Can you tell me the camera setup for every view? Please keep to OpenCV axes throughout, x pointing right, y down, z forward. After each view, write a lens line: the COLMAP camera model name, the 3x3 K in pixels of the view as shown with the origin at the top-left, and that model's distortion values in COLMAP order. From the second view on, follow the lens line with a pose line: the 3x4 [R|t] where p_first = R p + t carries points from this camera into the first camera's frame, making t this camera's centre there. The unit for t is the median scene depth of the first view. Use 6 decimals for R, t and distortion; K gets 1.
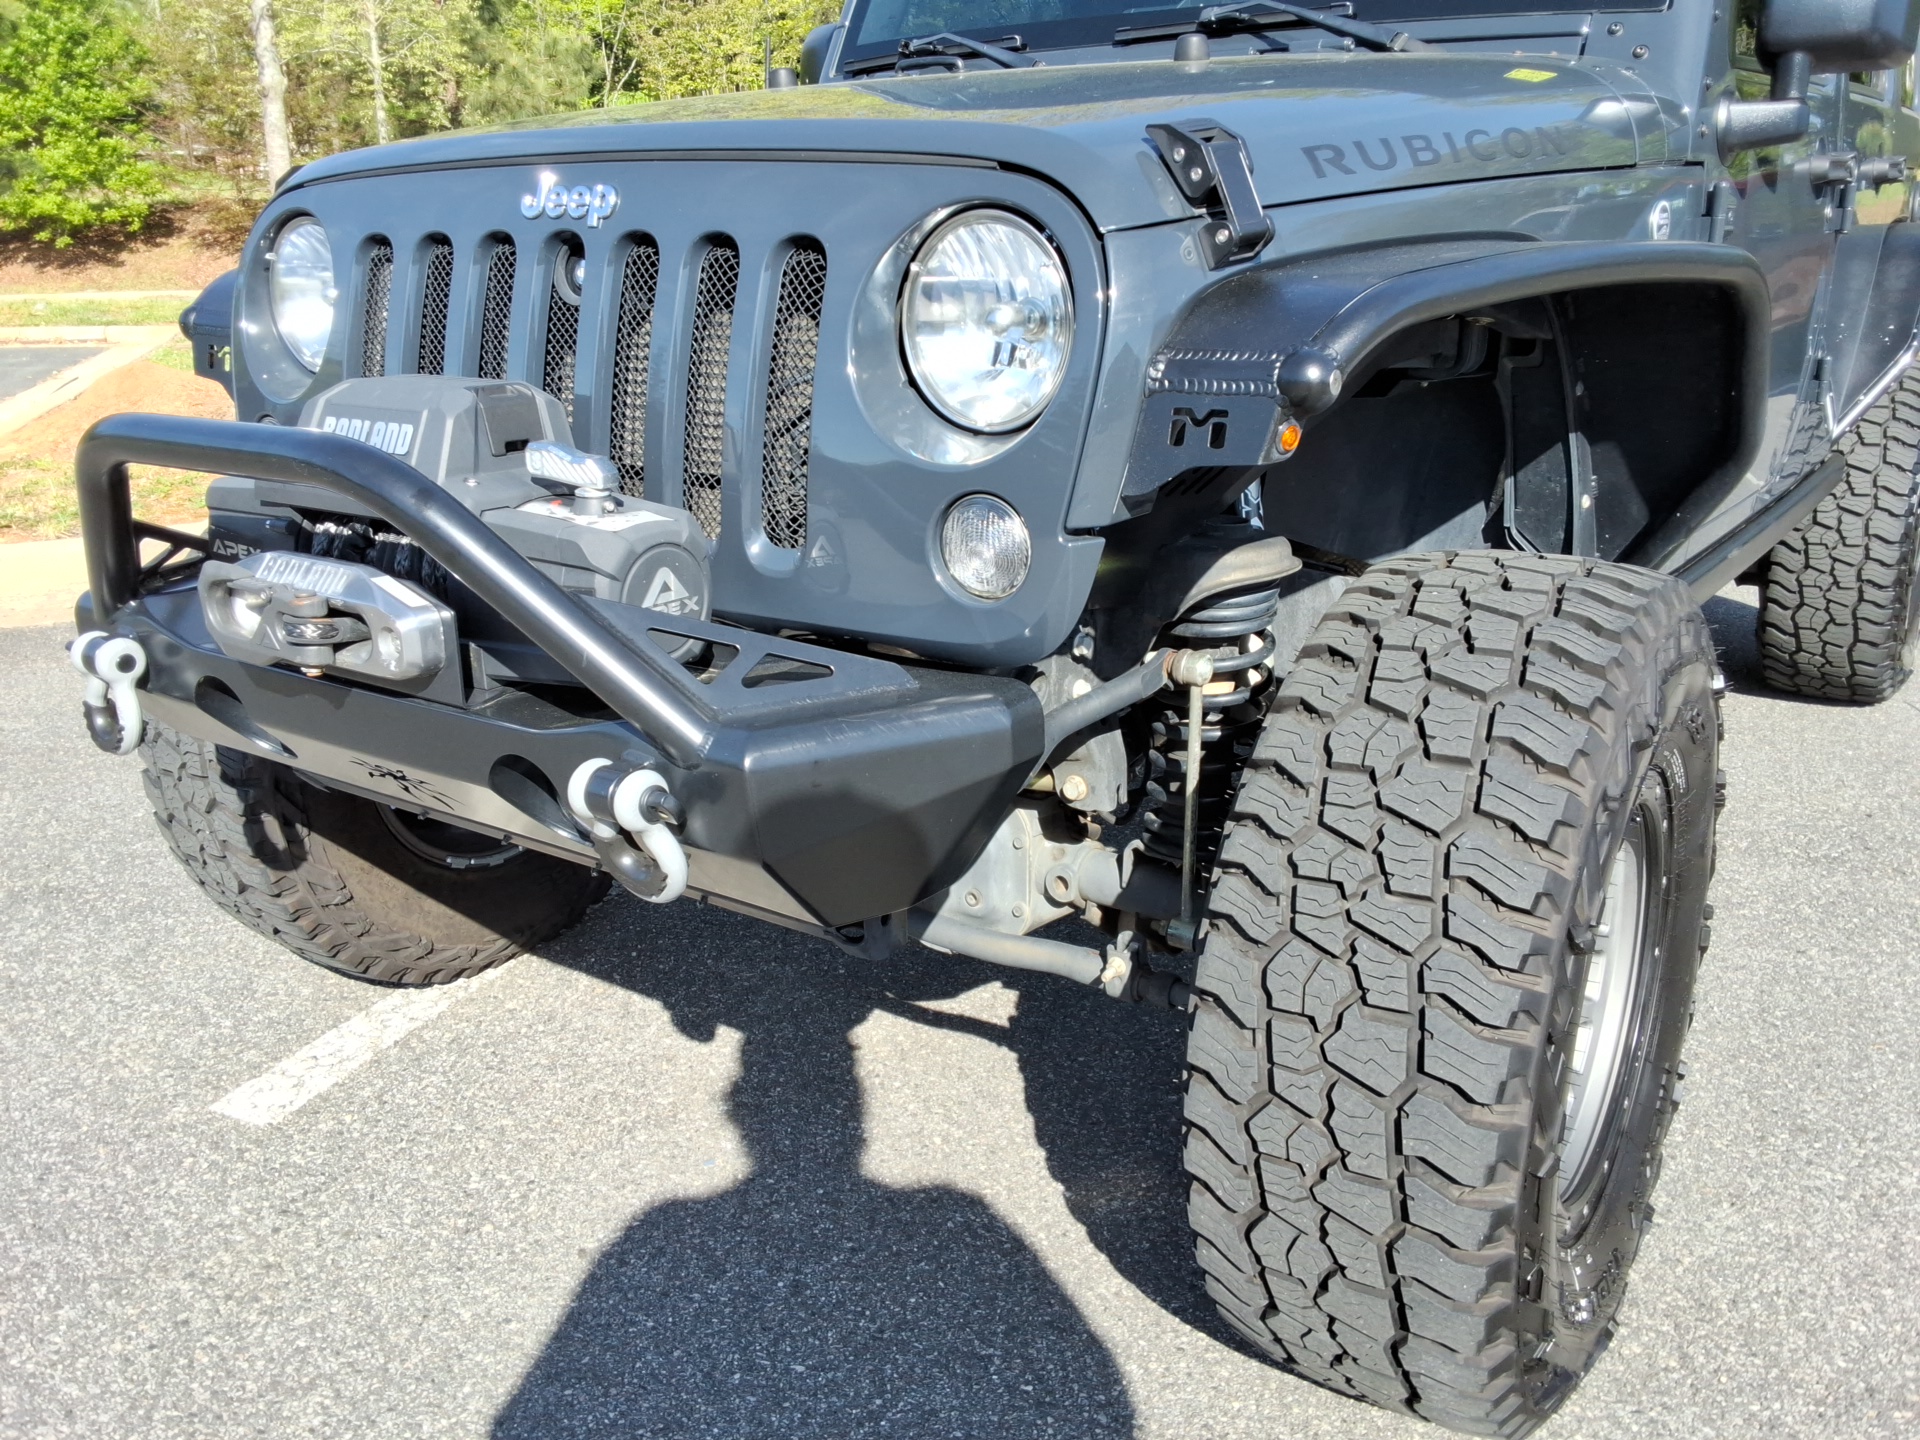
lens RADIAL K [[1545.8, 0, 892.7], [0, 1545.8, 710.6], [0, 0, 1]] dist [0.099725, -0.152936]
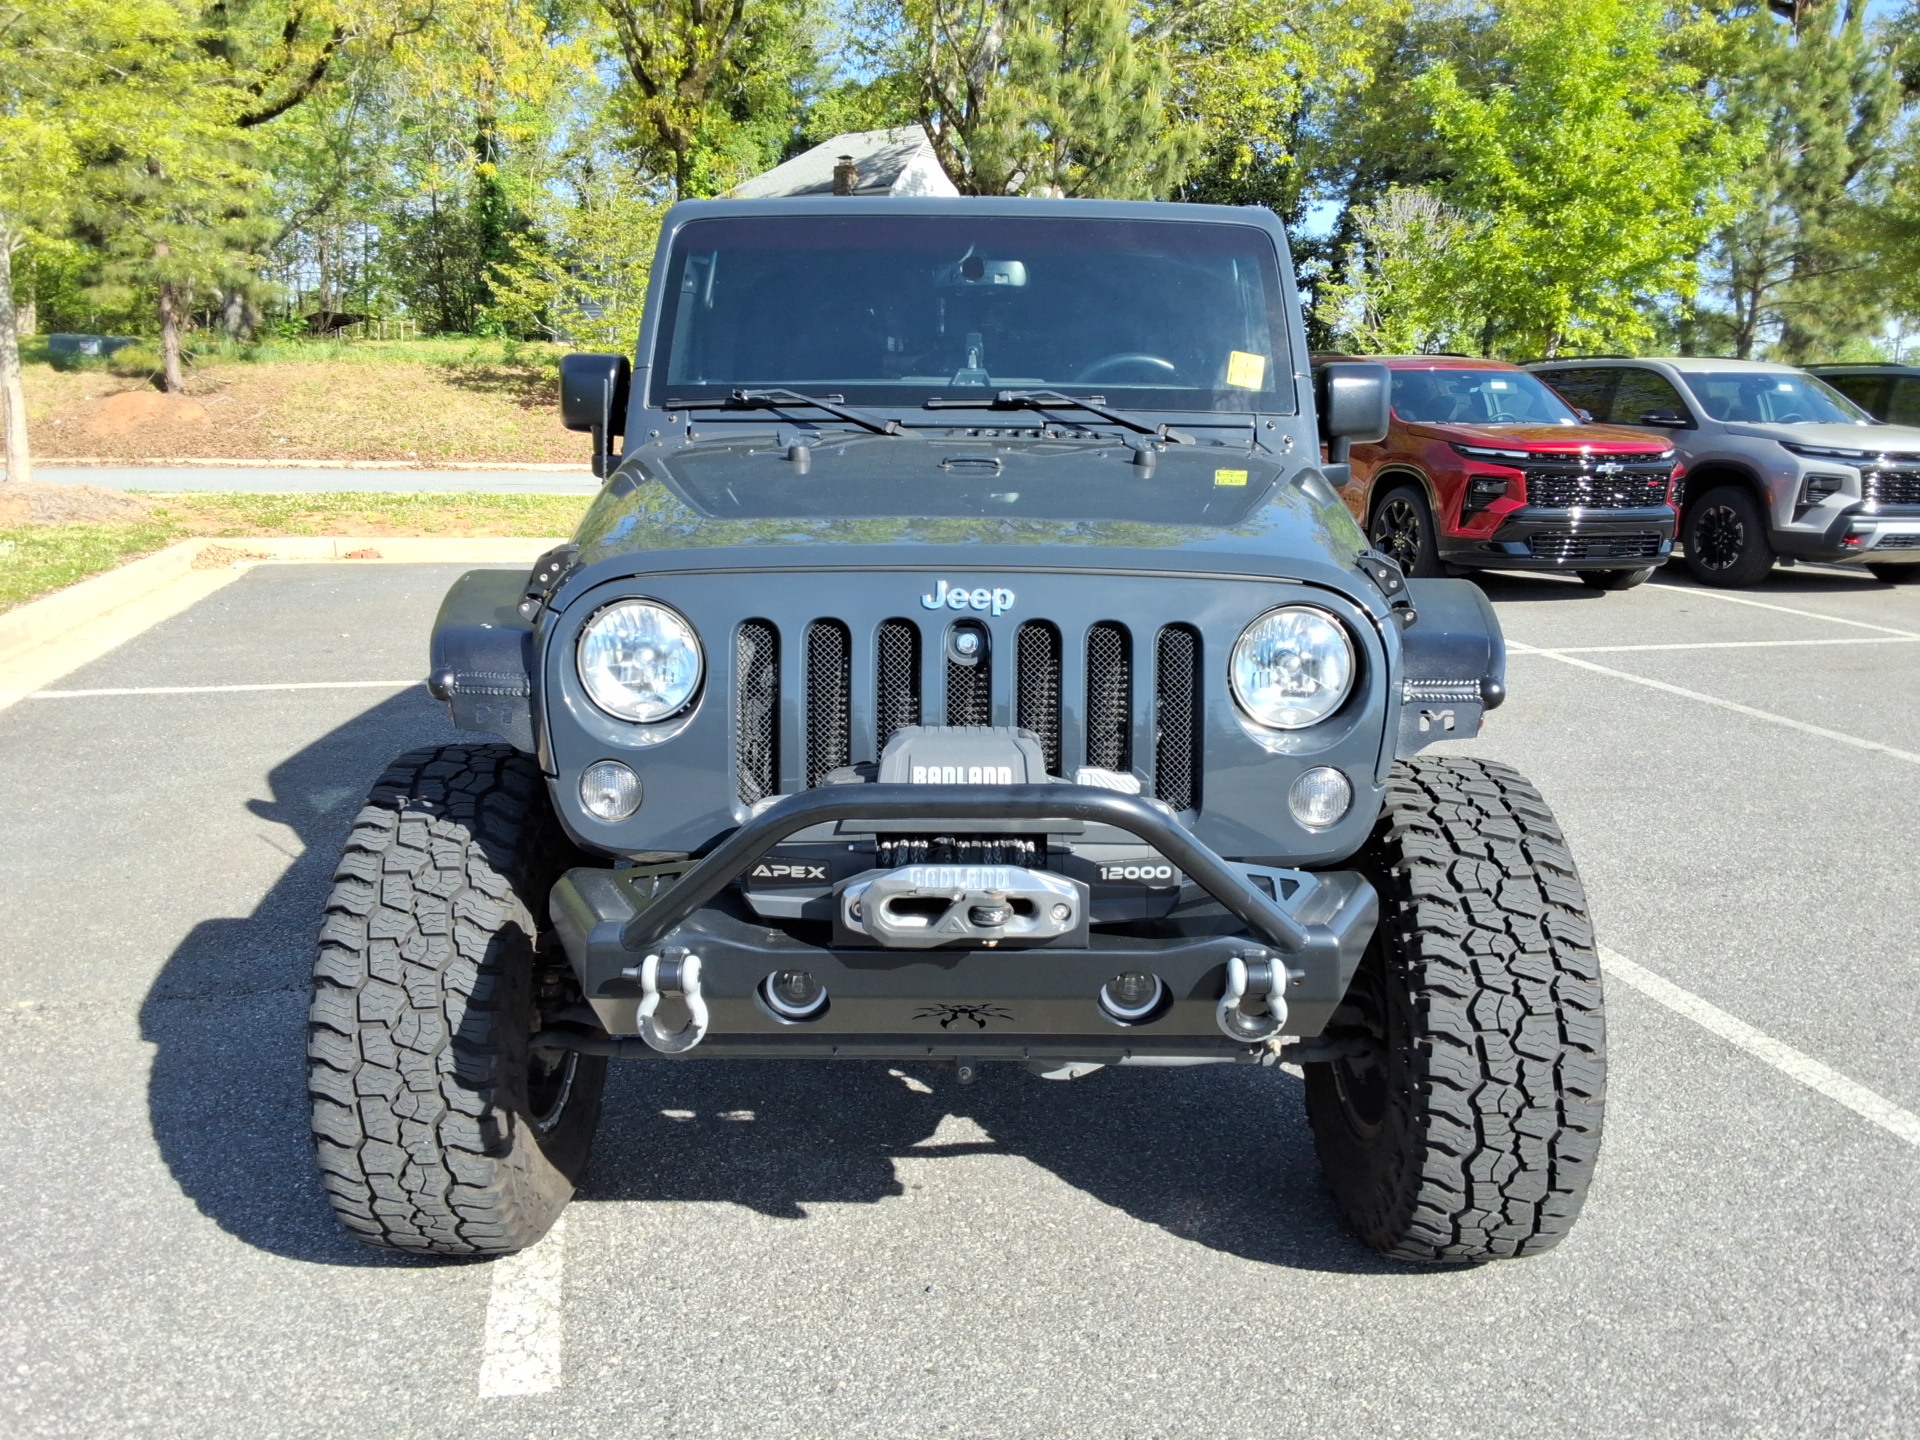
lens RADIAL K [[1545.8, 0, 955.2], [0, 1545.8, 725.1], [0, 0, 1]] dist [0.099725, -0.152936]
pose [[0.821072, -0.106649, 0.560773, -0.727893], [0.156983, 0.986699, -0.042199, -0.104280], [-0.548814, 0.122680, 0.826893, -0.122264]]
